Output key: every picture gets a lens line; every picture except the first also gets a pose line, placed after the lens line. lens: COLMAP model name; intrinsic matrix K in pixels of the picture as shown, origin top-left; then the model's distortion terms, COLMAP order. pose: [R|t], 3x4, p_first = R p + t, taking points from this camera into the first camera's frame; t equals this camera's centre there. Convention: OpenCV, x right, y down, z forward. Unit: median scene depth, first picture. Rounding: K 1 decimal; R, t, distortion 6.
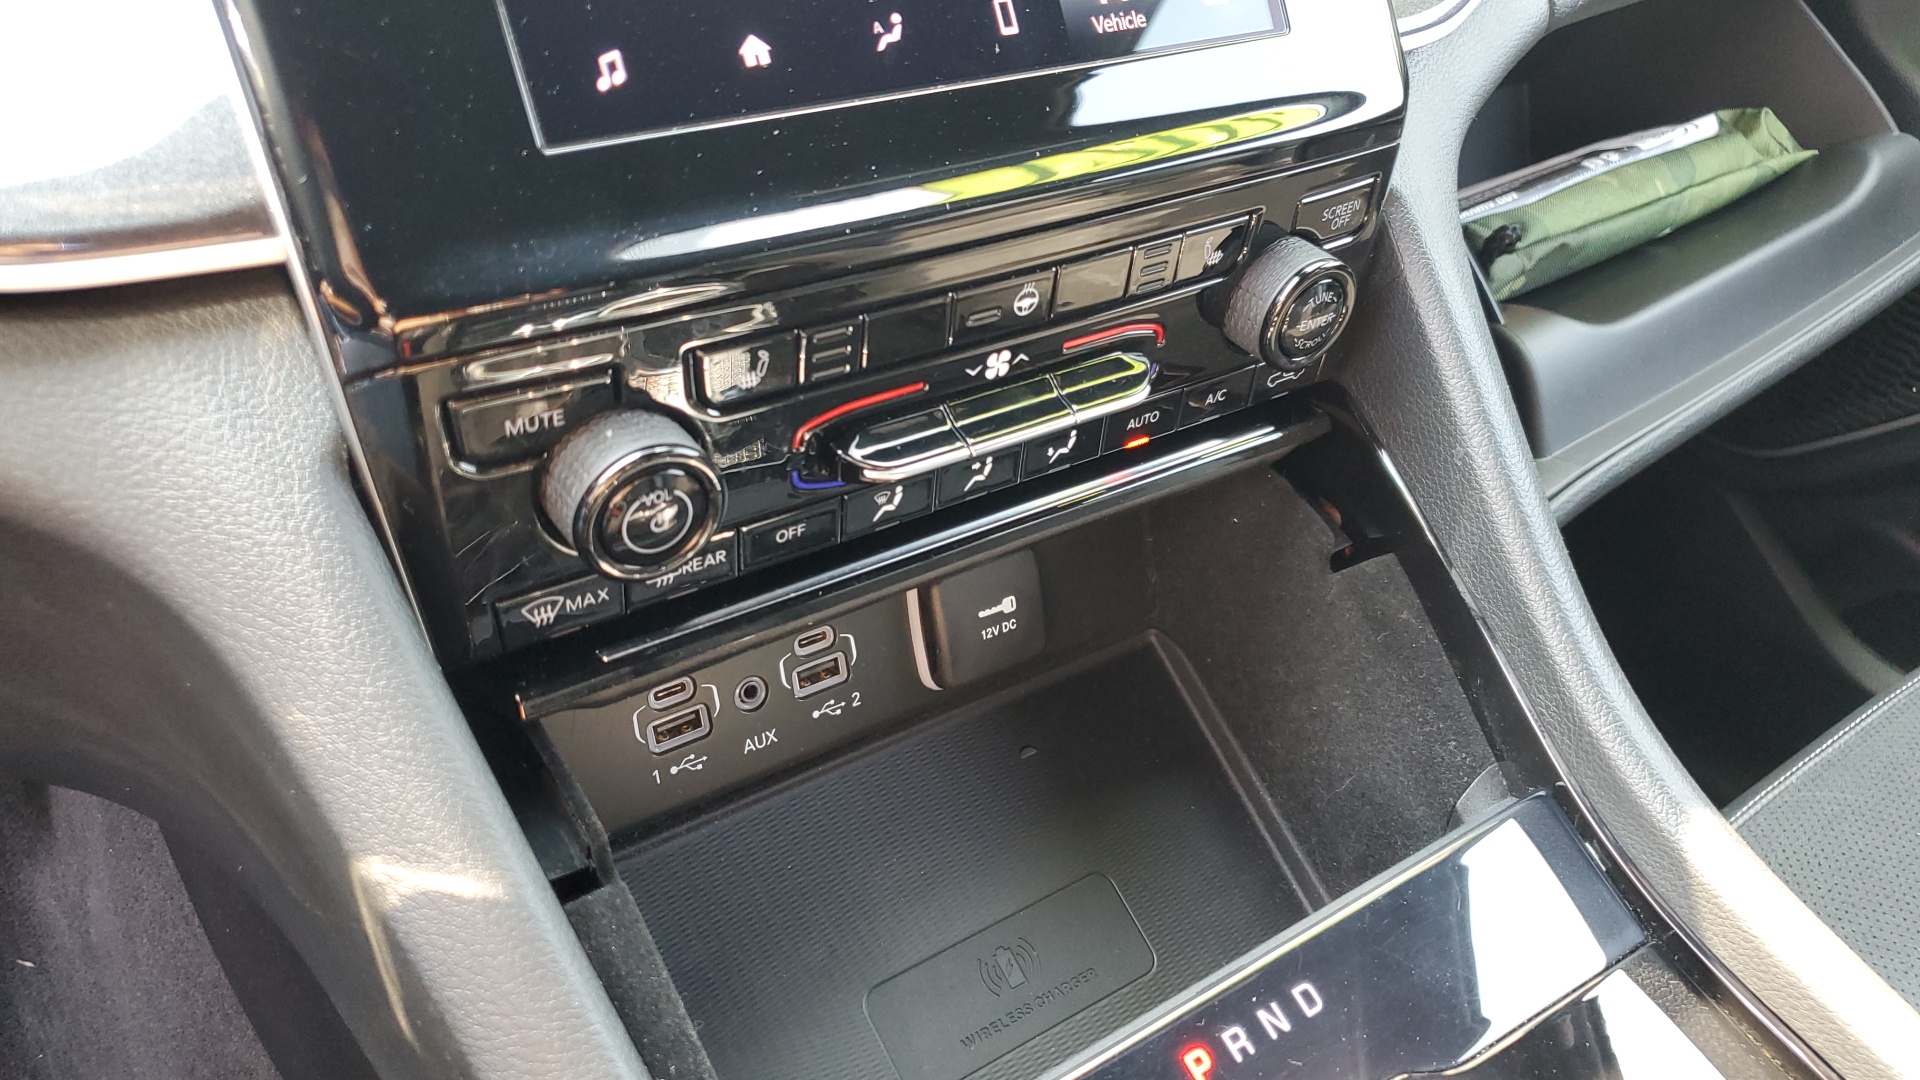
lens RADIAL K [[1536.8, 0, 960.3], [0, 1536.8, 544.8], [0, 0, 1]] dist [0.014881, 0.005317]
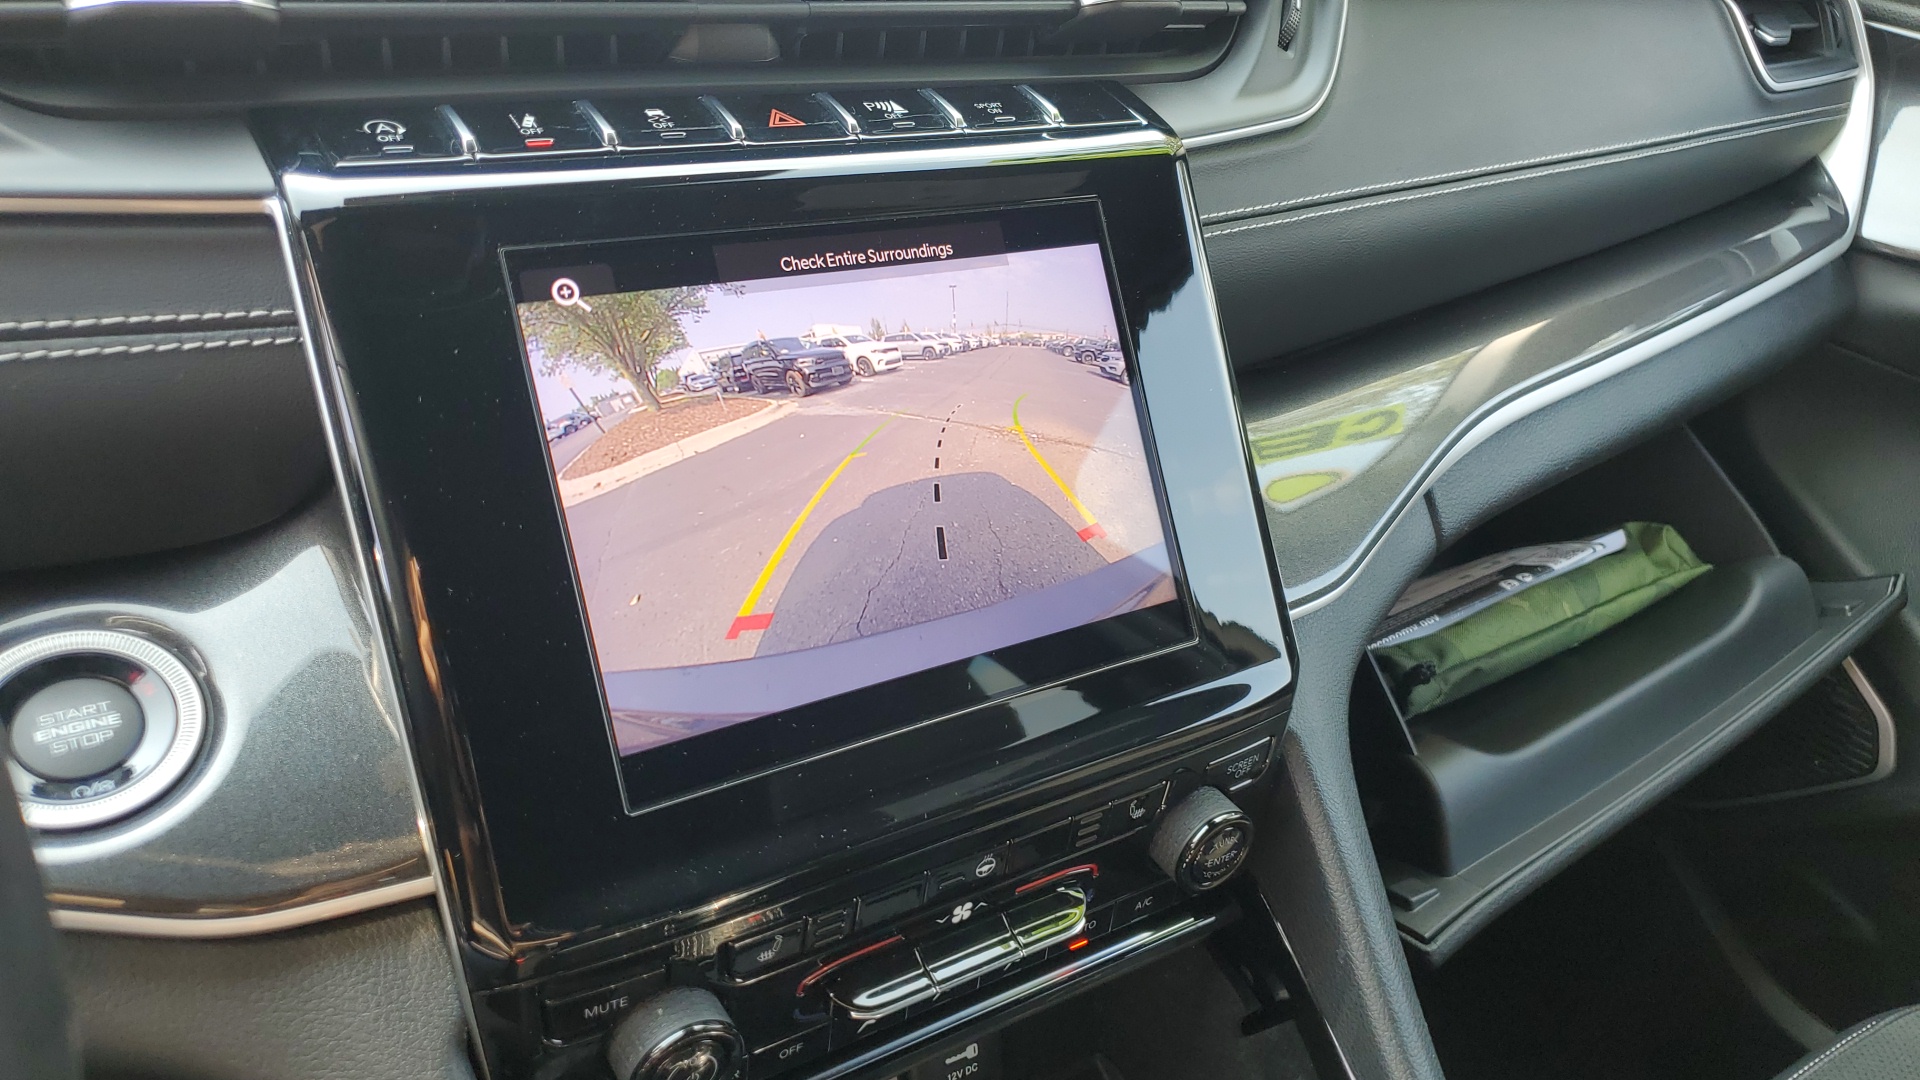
lens RADIAL K [[1536.8, 0, 960.3], [0, 1536.8, 544.8], [0, 0, 1]] dist [0.014881, 0.005317]
pose [[0.999214, 0.039160, -0.006220, 0.014925], [-0.039622, 0.992088, -0.119124, -0.211765], [0.001506, 0.119277, 0.992860, -0.240783]]
